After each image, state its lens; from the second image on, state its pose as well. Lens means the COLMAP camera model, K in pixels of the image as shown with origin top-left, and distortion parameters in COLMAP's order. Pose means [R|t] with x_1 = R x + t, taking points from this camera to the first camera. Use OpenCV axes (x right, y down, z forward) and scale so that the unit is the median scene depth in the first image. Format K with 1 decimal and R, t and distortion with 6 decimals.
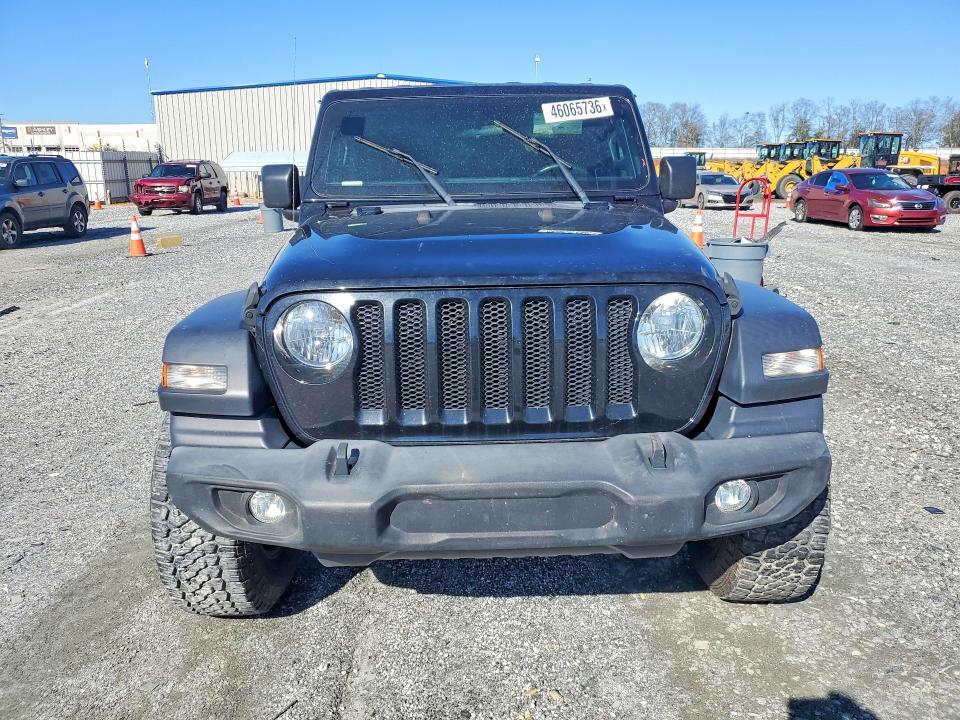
lens RADIAL K [[755.2, 0, 480.0], [0, 755.2, 360.0], [0, 0, 1]] dist [0.011662, 0.014409]
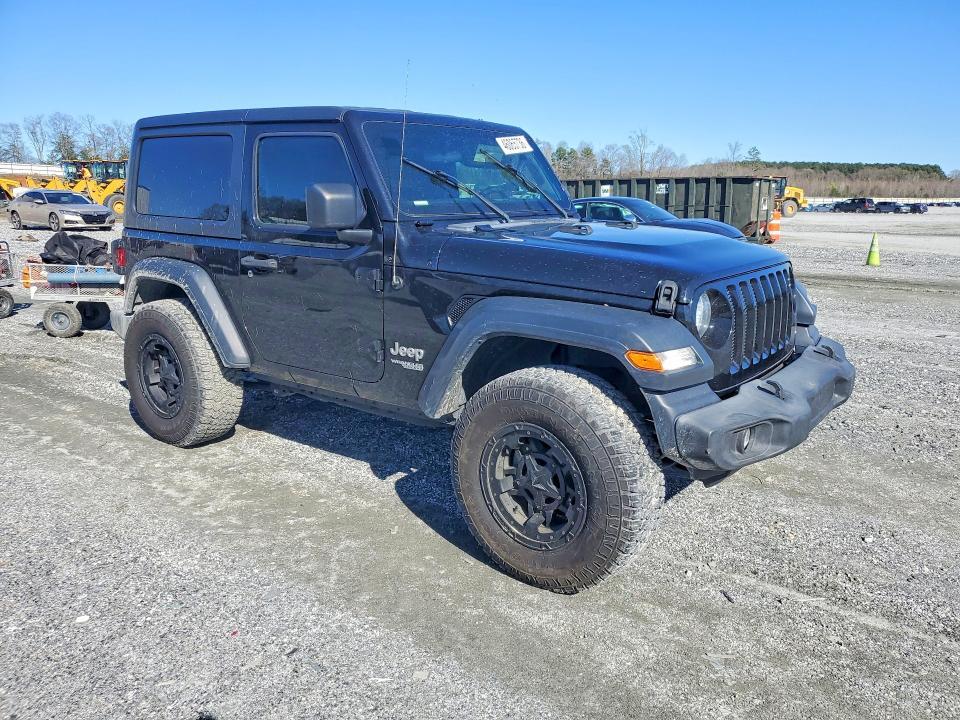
lens RADIAL K [[775.2, 0, 477.5], [0, 775.2, 377.0], [0, 0, 1]] dist [0.006580, 0.015706]
pose [[0.605479, -0.169976, 0.777499, -0.097788], [0.176751, 0.981249, 0.076874, -0.006542], [-0.775986, 0.090879, 0.624169, 0.028926]]
